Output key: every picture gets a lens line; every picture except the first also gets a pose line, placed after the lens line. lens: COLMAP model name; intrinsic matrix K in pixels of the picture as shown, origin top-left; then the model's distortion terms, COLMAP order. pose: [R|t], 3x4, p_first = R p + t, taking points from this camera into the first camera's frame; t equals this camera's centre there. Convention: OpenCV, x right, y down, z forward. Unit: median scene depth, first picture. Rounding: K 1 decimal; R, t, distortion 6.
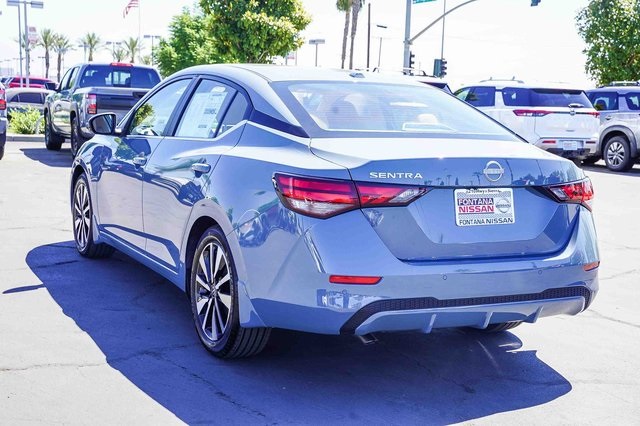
lens RADIAL K [[902.2, 0, 320.0], [0, 902.2, 213.0], [0, 0, 1]] dist [0.132745, 0.058125]
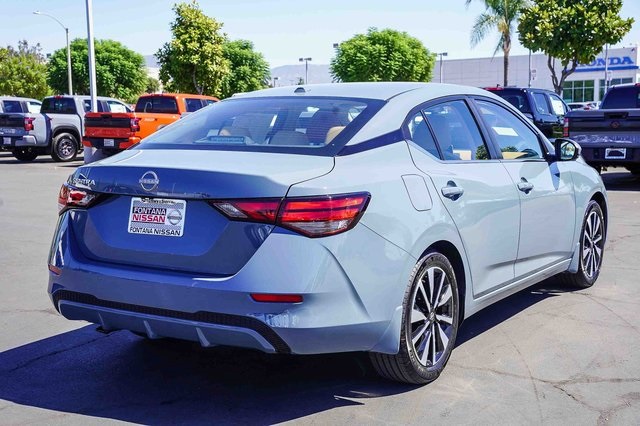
lens RADIAL K [[902.2, 0, 320.0], [0, 902.2, 213.0], [0, 0, 1]] dist [0.132745, 0.058125]
pose [[0.494525, 0.052773, -0.867560, 1.135318], [-0.084537, 0.996343, 0.012420, -0.038641], [0.865043, 0.067199, 0.497177, 0.655208]]
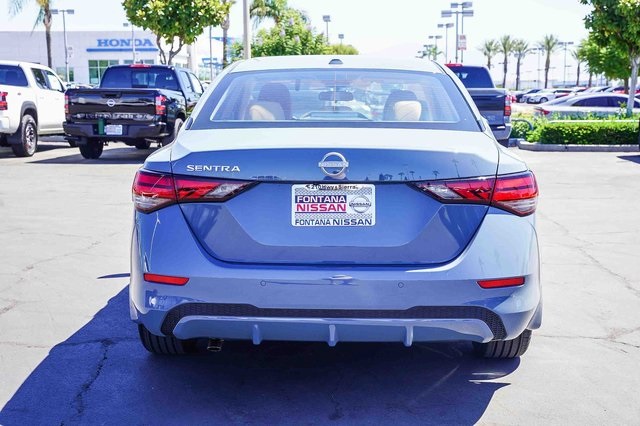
lens RADIAL K [[902.2, 0, 320.0], [0, 902.2, 213.0], [0, 0, 1]] dist [0.132745, 0.058125]
pose [[0.872769, 0.024691, -0.487509, 0.589836], [-0.026132, 0.999651, 0.003847, -0.002501], [0.487434, 0.009382, 0.873109, 0.238494]]
